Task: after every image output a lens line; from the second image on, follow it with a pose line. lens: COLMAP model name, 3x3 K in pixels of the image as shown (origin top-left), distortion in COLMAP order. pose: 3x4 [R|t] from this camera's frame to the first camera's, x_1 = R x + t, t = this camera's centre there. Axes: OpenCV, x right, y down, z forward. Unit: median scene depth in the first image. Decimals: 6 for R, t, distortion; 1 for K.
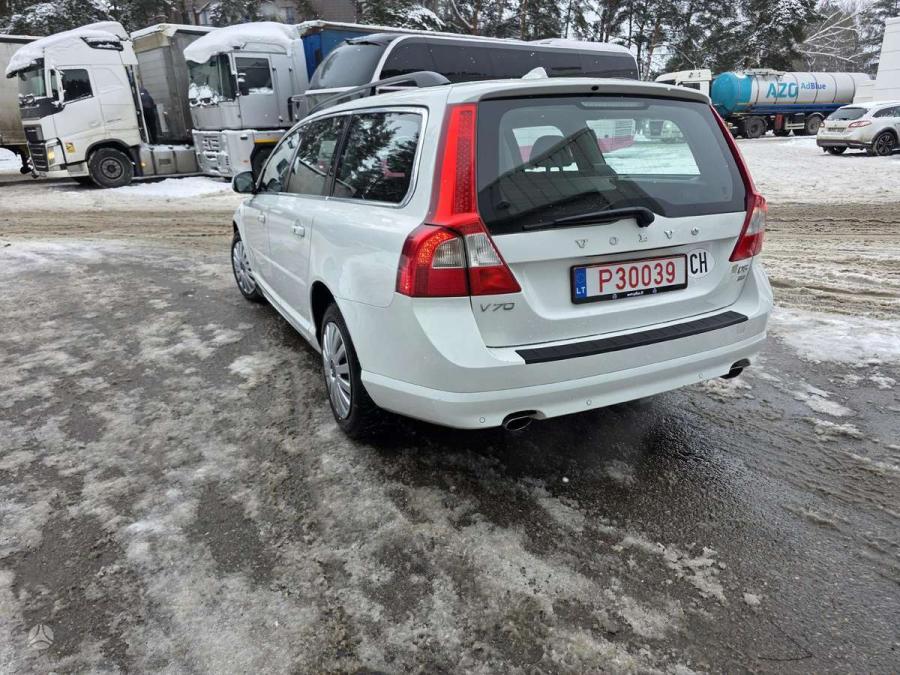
lens RADIAL K [[610.8, 0, 450.0], [0, 610.8, 337.5], [0, 0, 1]] dist [0.019206, -0.004419]
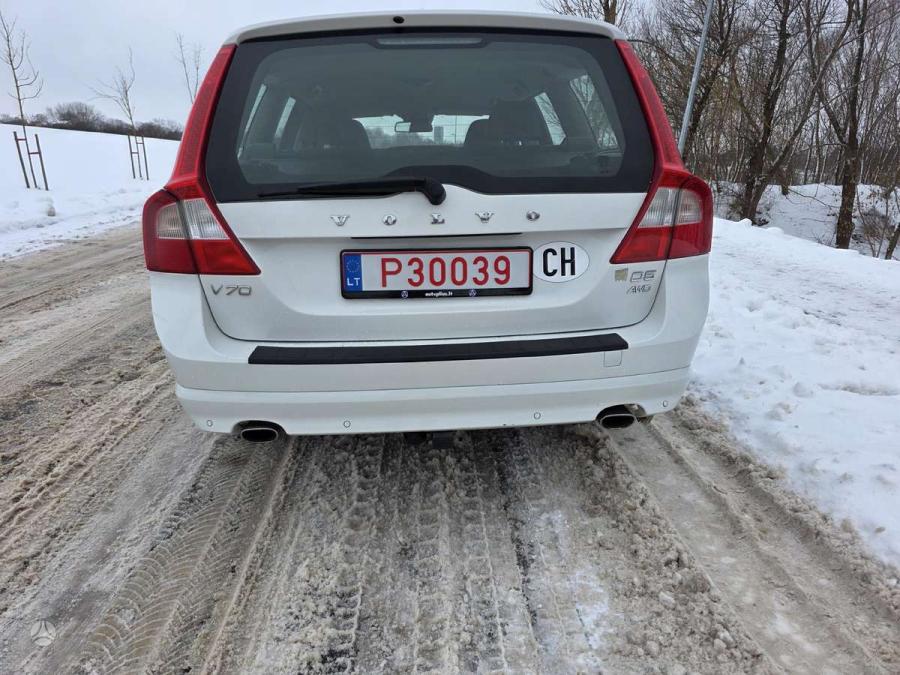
lens RADIAL K [[599.3, 0, 451.2], [0, 599.3, 347.8], [0, 0, 1]] dist [0.061601, -0.052326]
pose [[0.921951, 0.119218, -0.368502, 0.586460], [-0.114419, 0.992818, 0.034935, -0.031258], [0.370020, 0.009955, 0.928970, 0.299059]]
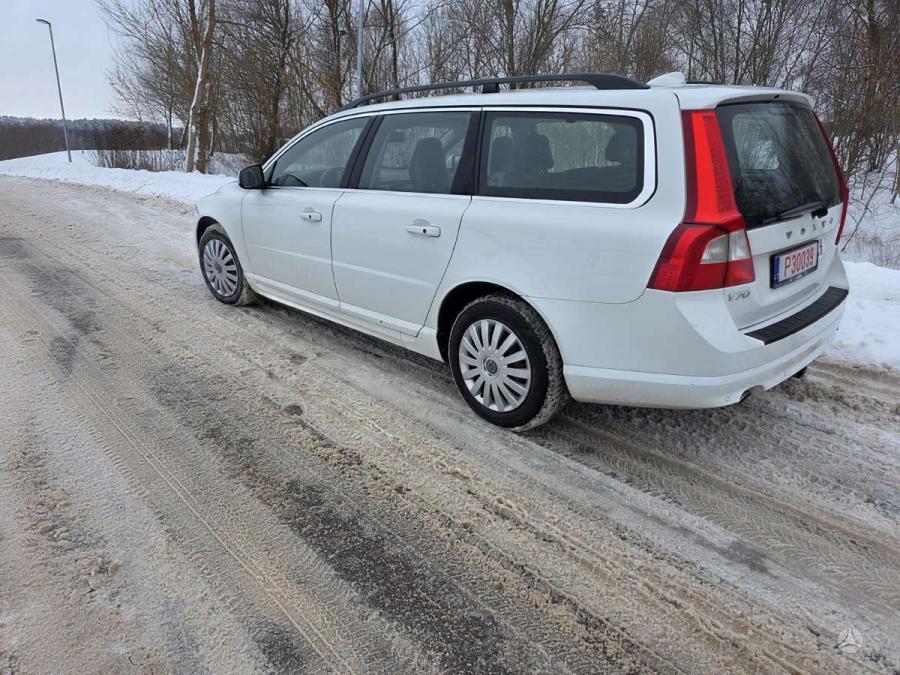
lens RADIAL K [[599.3, 0, 451.2], [0, 599.3, 347.8], [0, 0, 1]] dist [0.061601, -0.052326]
pose [[0.952433, -0.088047, 0.291753, -0.662409], [0.073714, 0.995486, 0.059783, -0.052467], [-0.295699, -0.035433, 0.954624, 0.080367]]
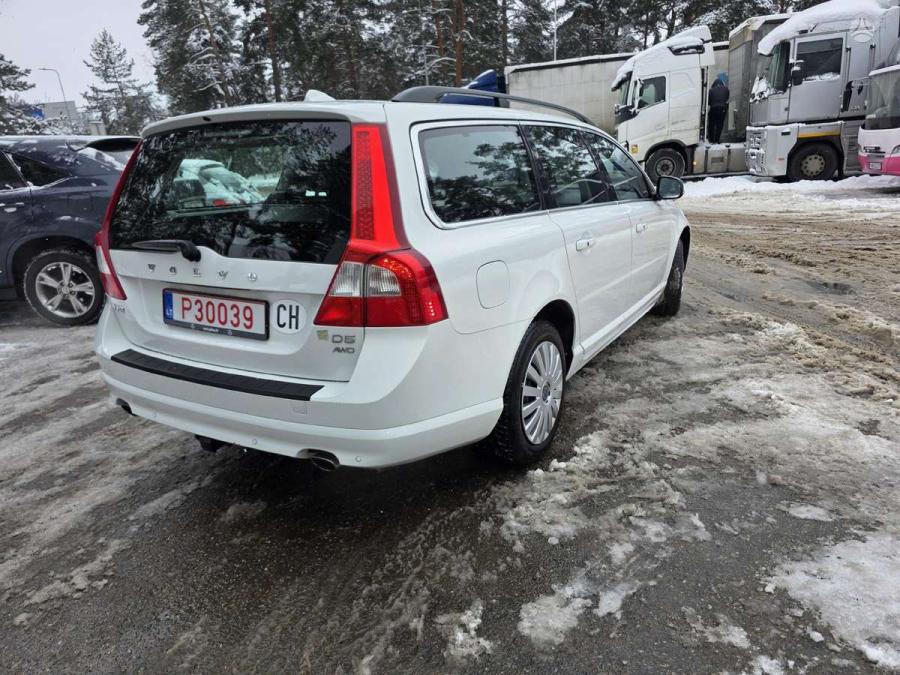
lens RADIAL K [[599.3, 0, 451.2], [0, 599.3, 347.8], [0, 0, 1]] dist [0.061601, -0.052326]
pose [[0.548779, 0.245258, -0.799181, 1.253478], [-0.222720, 0.964337, 0.143006, -0.258955], [0.805752, 0.099515, 0.583832, 0.729627]]
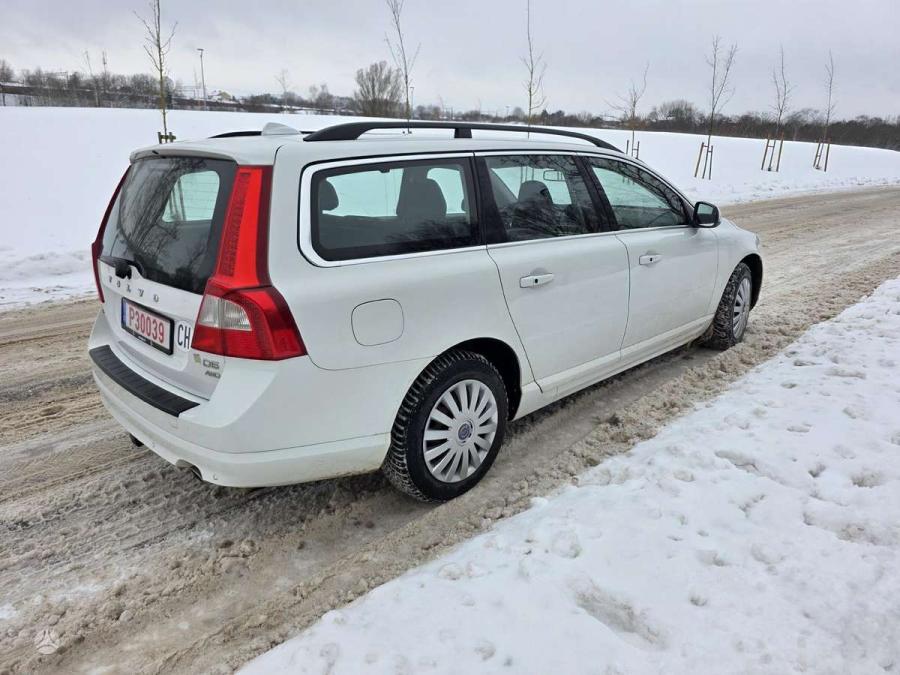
lens RADIAL K [[599.3, 0, 451.2], [0, 599.3, 347.8], [0, 0, 1]] dist [0.061601, -0.052326]
pose [[0.306799, 0.301229, -0.902848, 1.420629], [-0.278142, 0.935562, 0.217627, -0.434938], [0.910226, 0.184352, 0.370814, 1.074068]]
